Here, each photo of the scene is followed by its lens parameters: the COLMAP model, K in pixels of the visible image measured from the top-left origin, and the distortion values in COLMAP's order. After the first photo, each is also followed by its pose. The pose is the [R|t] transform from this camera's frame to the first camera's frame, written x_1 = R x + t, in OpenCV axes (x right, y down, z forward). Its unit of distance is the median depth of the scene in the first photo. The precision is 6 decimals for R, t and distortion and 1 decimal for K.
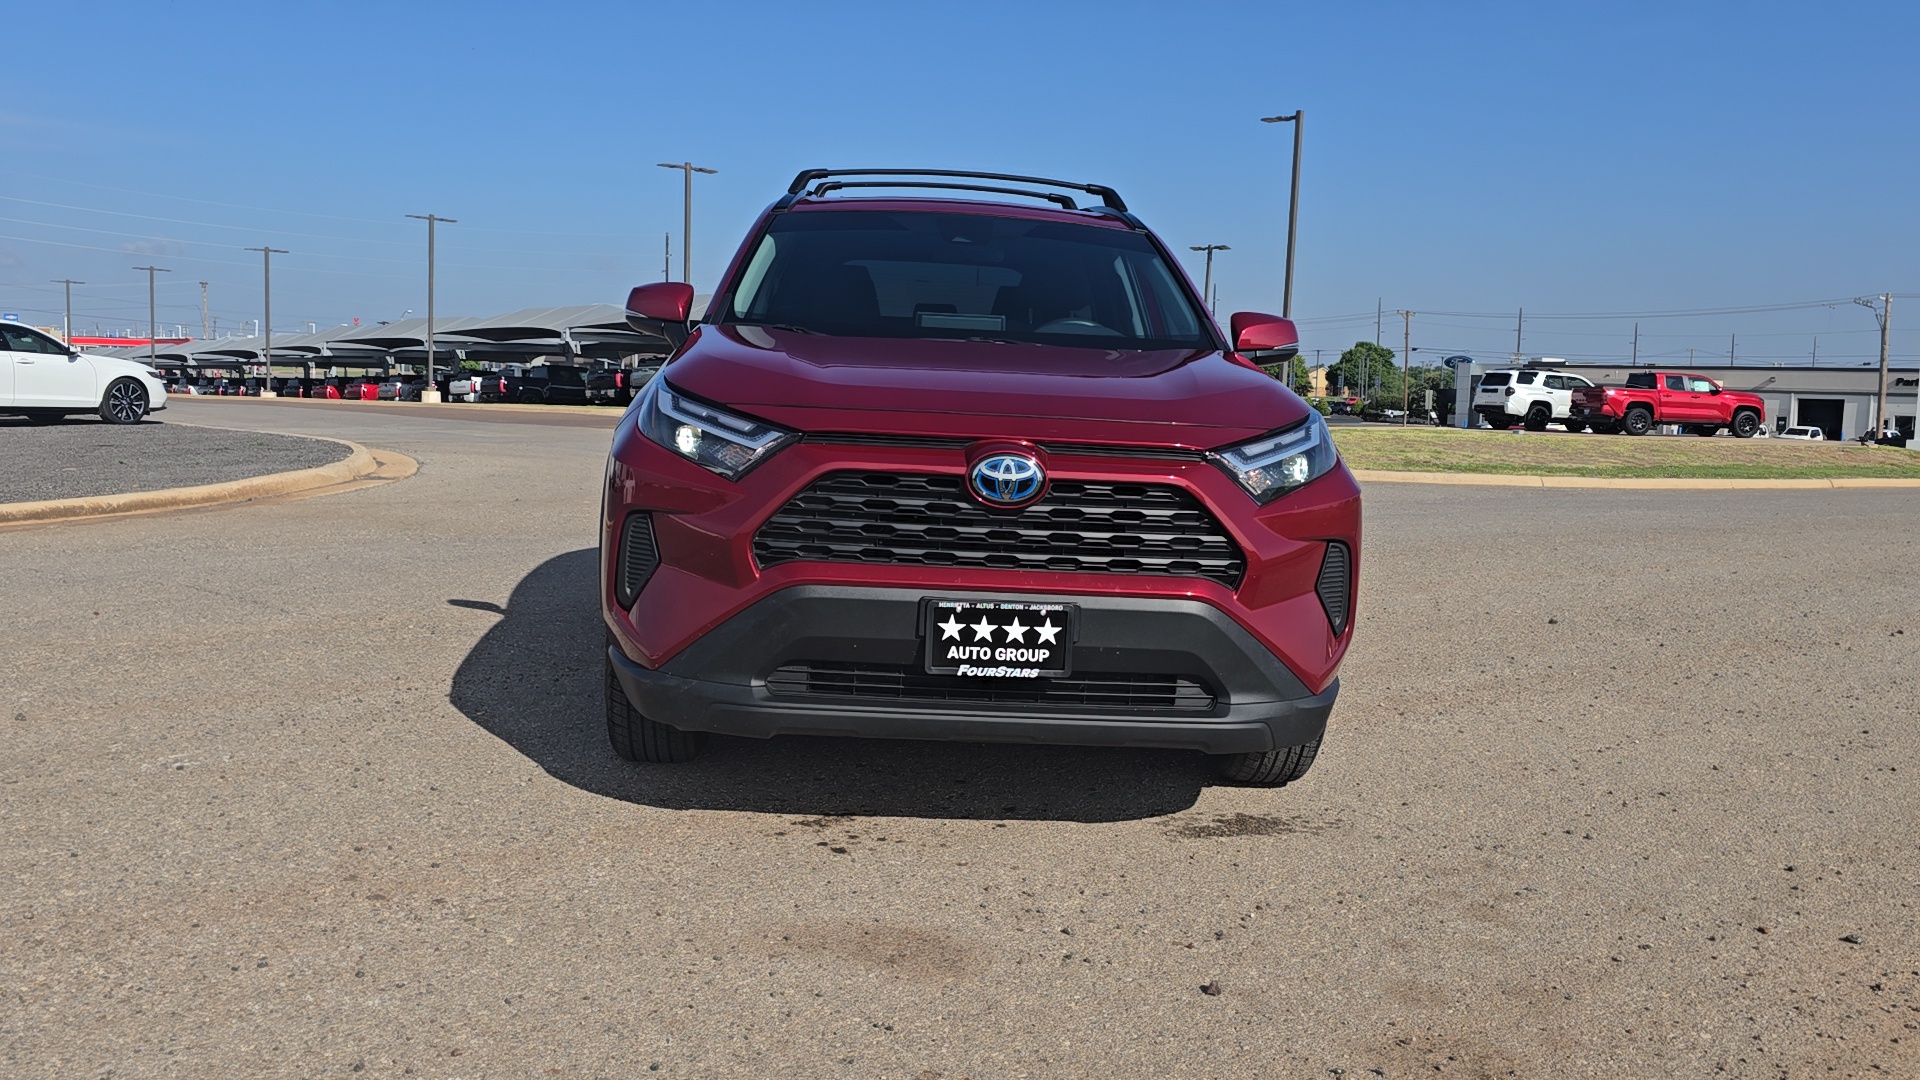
lens RADIAL K [[1562.3, 0, 960.0], [0, 1562.3, 540.0], [0, 0, 1]] dist [-0.012717, 0.004230]
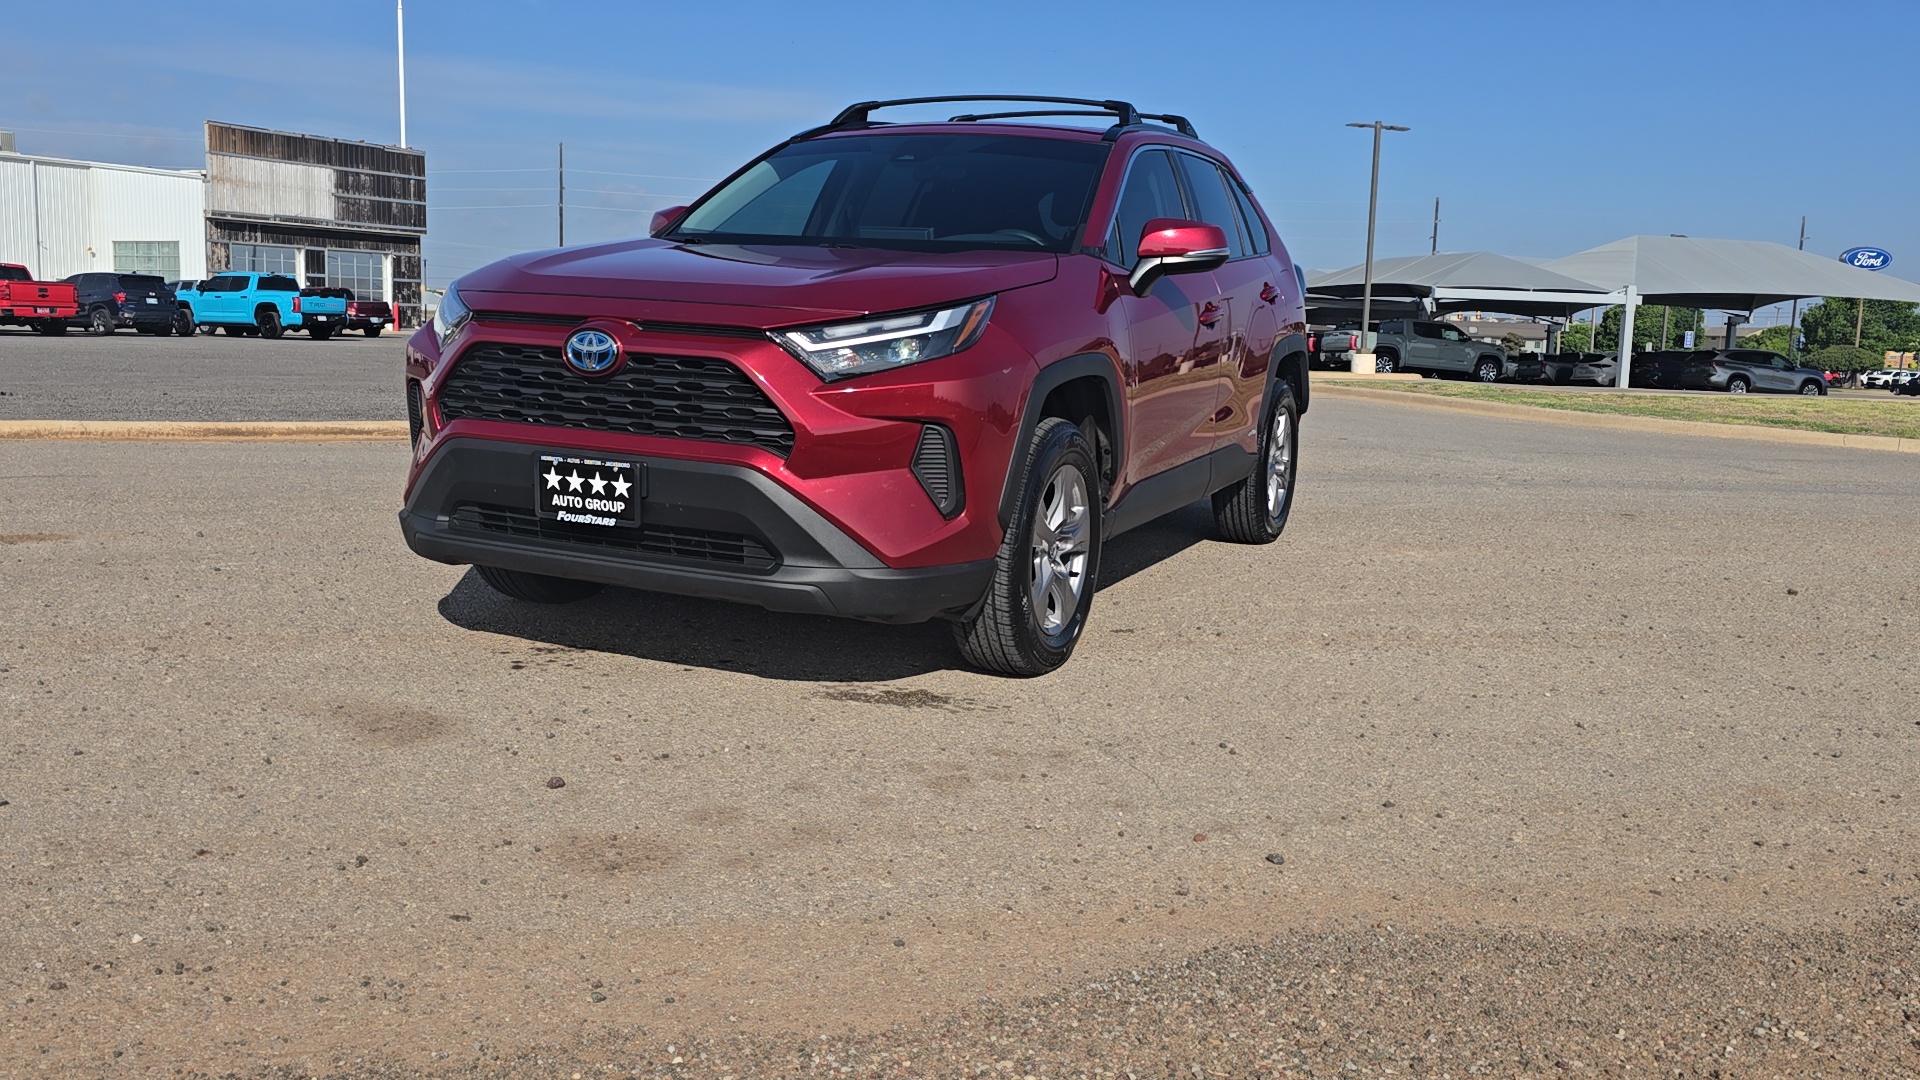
lens RADIAL K [[1578.6, 0, 960.0], [0, 1578.6, 540.0], [0, 0, 1]] dist [-0.013669, 0.010826]
pose [[0.887617, 0.060345, -0.456613, 0.802022], [-0.052780, 0.998176, 0.029318, 0.051132], [0.457549, -0.001923, 0.889182, 0.090458]]
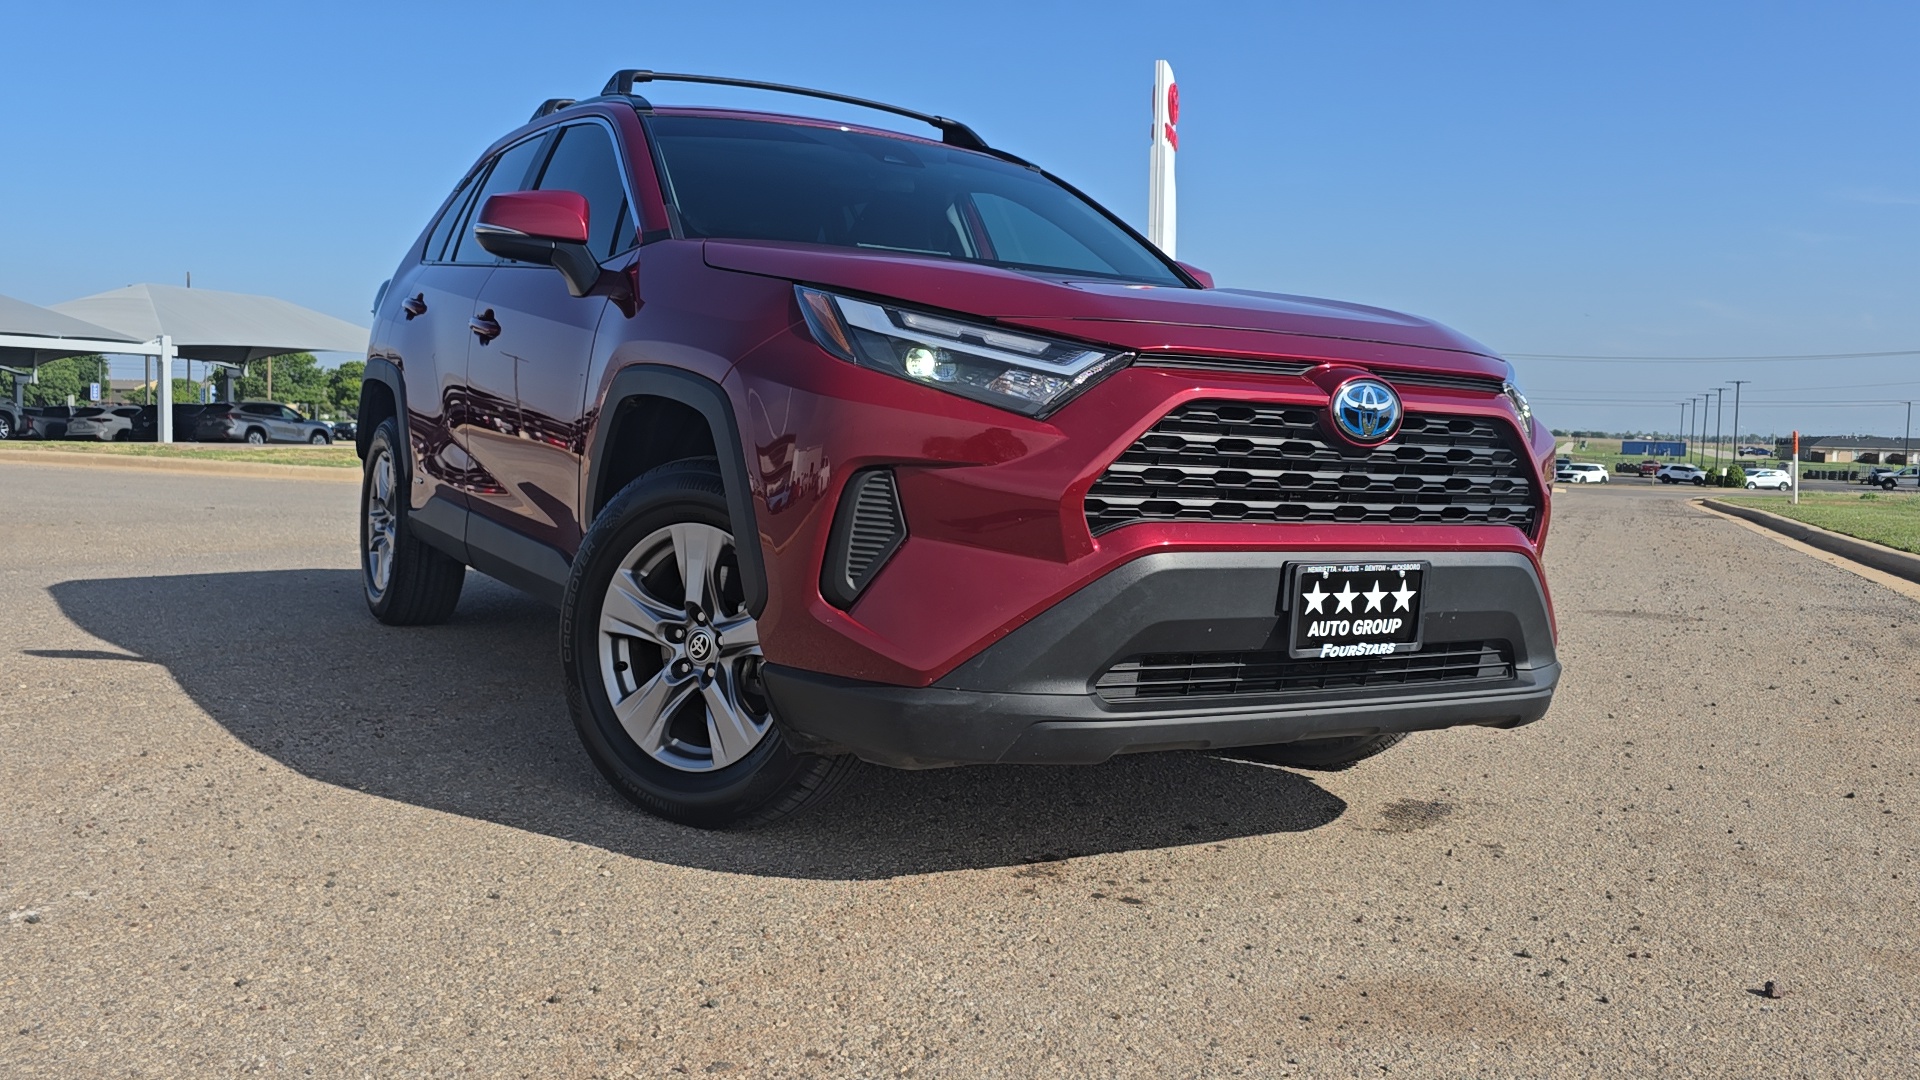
lens RADIAL K [[1612.9, 0, 924.7], [0, 1612.9, 541.8], [0, 0, 1]] dist [-0.164388, 0.334787]
pose [[0.903450, -0.041596, 0.426671, -0.528732], [0.048318, 0.998820, -0.004935, 0.021737], [-0.425962, 0.025074, 0.904393, 0.346376]]
